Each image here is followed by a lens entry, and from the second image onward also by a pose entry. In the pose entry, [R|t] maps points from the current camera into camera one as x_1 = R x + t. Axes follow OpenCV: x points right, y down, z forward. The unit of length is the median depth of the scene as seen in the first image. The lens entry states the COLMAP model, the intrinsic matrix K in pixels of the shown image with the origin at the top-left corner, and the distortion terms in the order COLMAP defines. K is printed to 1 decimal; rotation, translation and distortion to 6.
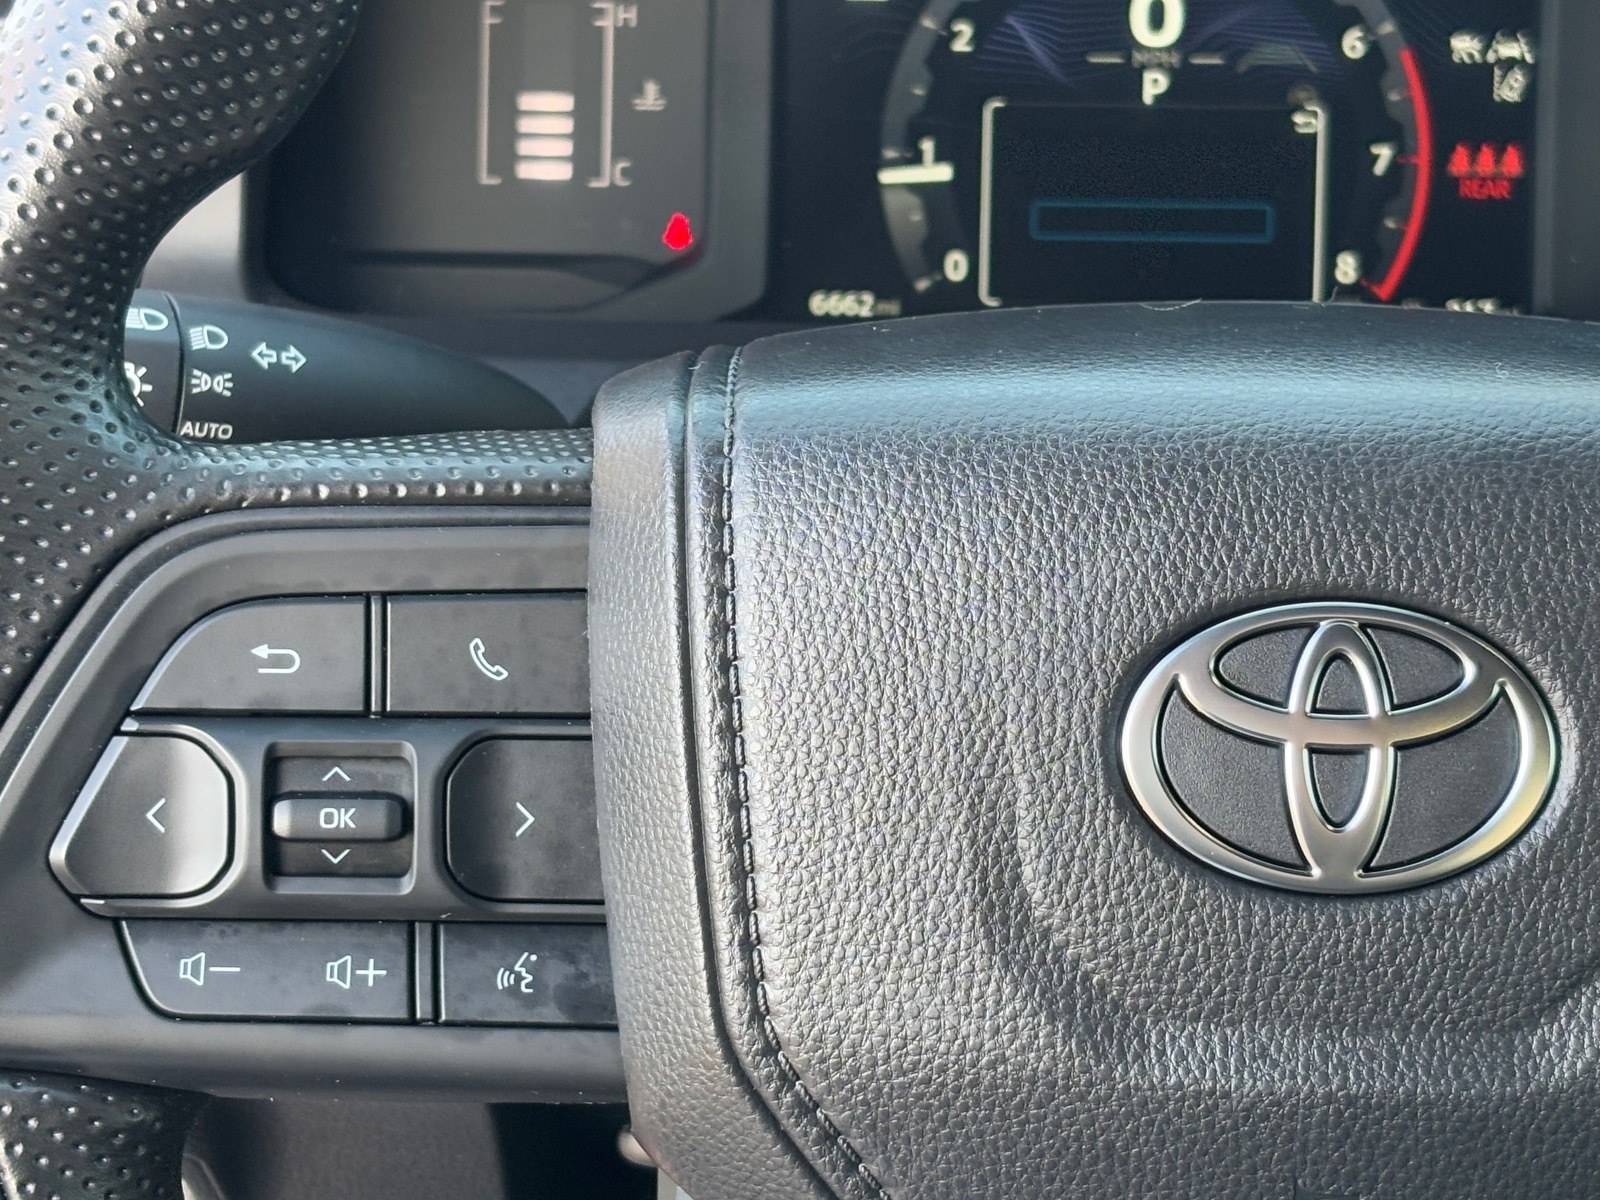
lens RADIAL K [[3718.7, 0, 727.5], [0, 3718.7, 605.3], [0, 0, 1]] dist [0.135315, 0.000000]
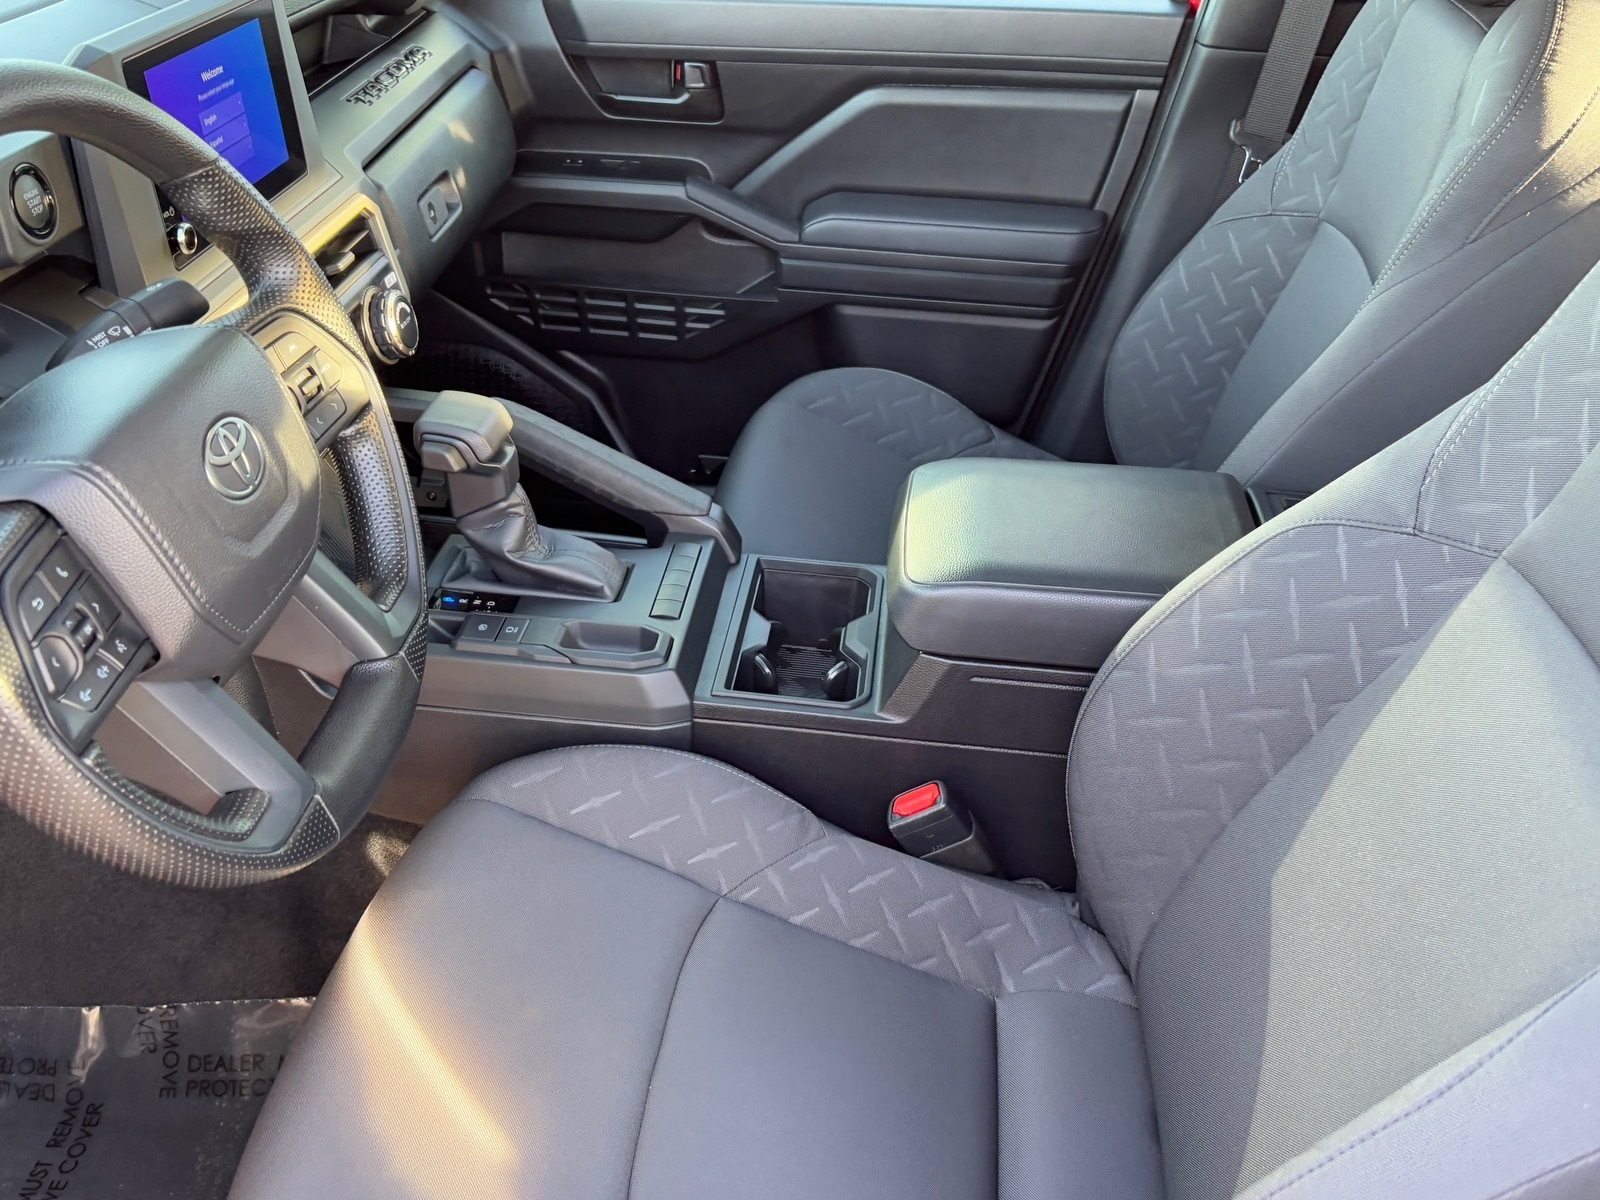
lens RADIAL K [[1588.4, 0, 821.2], [0, 1588.4, 601.4], [0, 0, 1]] dist [0.034761, 0.000000]
pose [[0.055434, -0.520345, 0.852155, -1.207021], [0.338810, 0.812631, 0.474171, -0.392296], [-0.939220, 0.262433, 0.221345, 0.094704]]
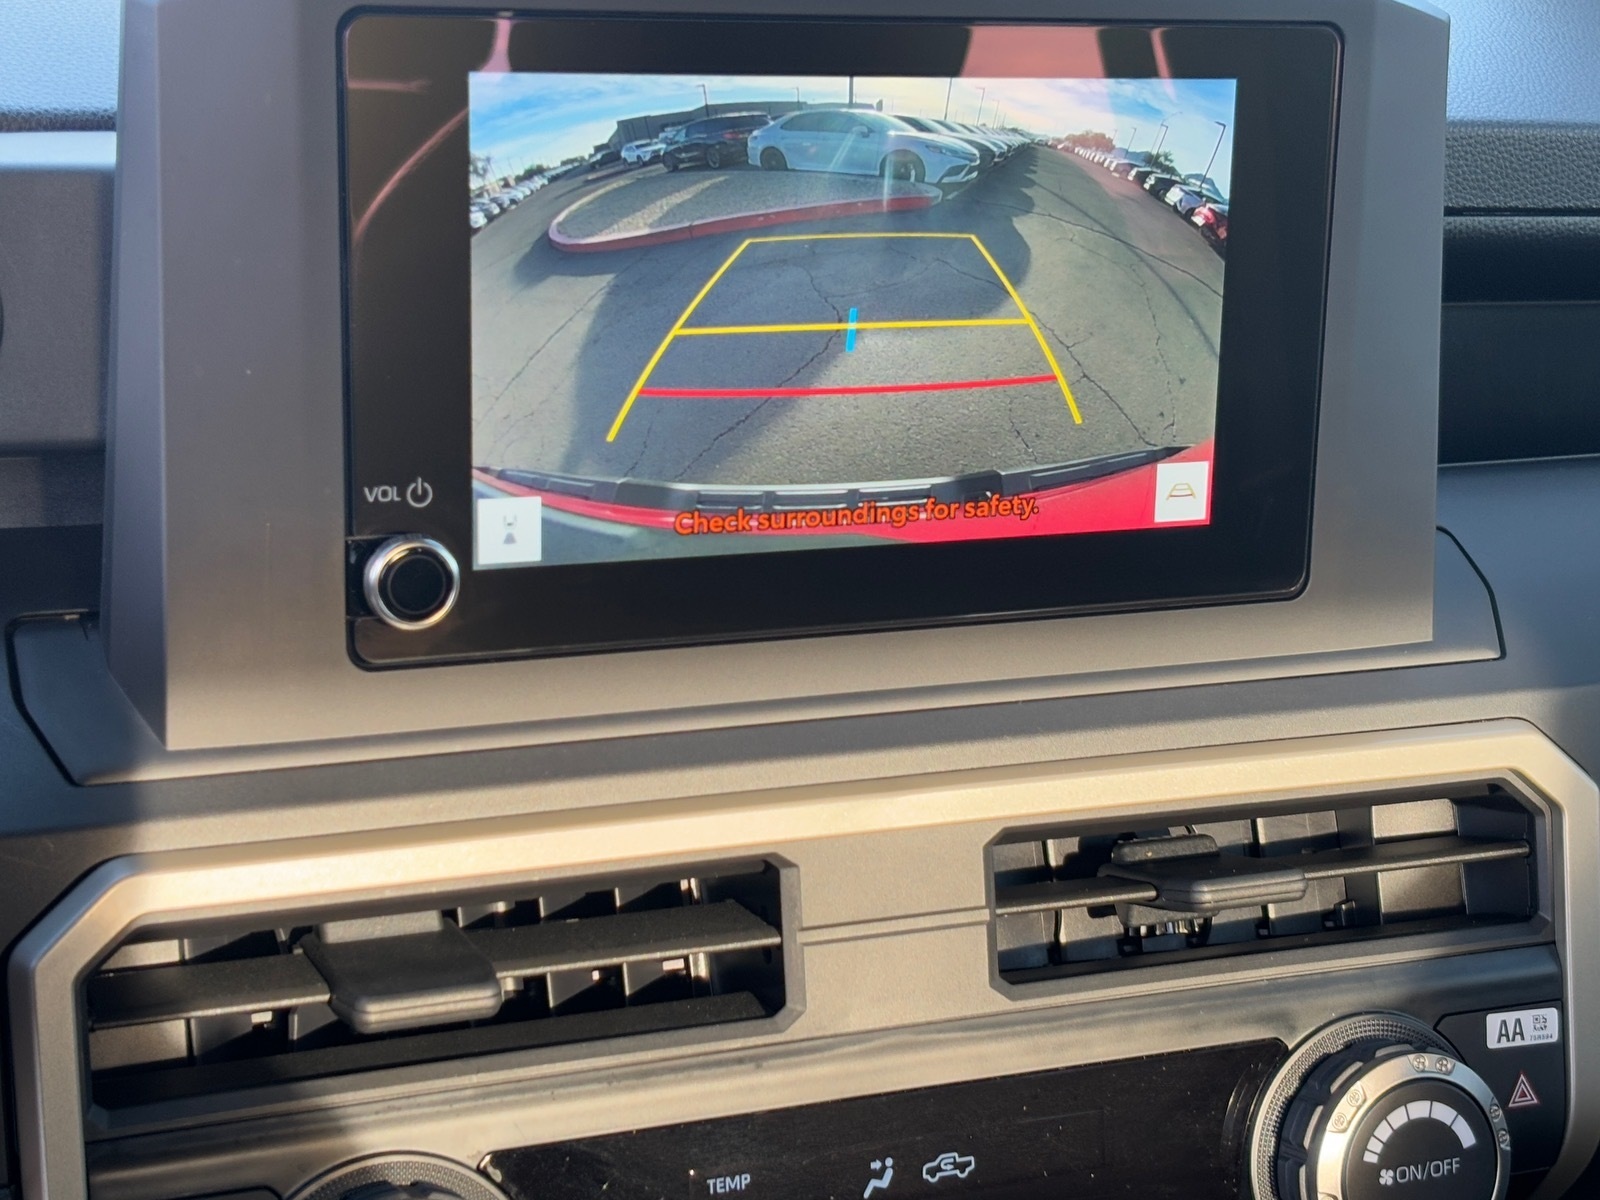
lens RADIAL K [[2808.0, 0, 791.2], [0, 2808.0, 605.7], [0, 0, 1]] dist [0.168677, 0.000000]
pose [[0.895849, -0.087463, 0.435667, 0.419503], [0.124457, 0.990583, -0.057051, 0.029396], [-0.426574, 0.105331, 0.898298, 0.109681]]
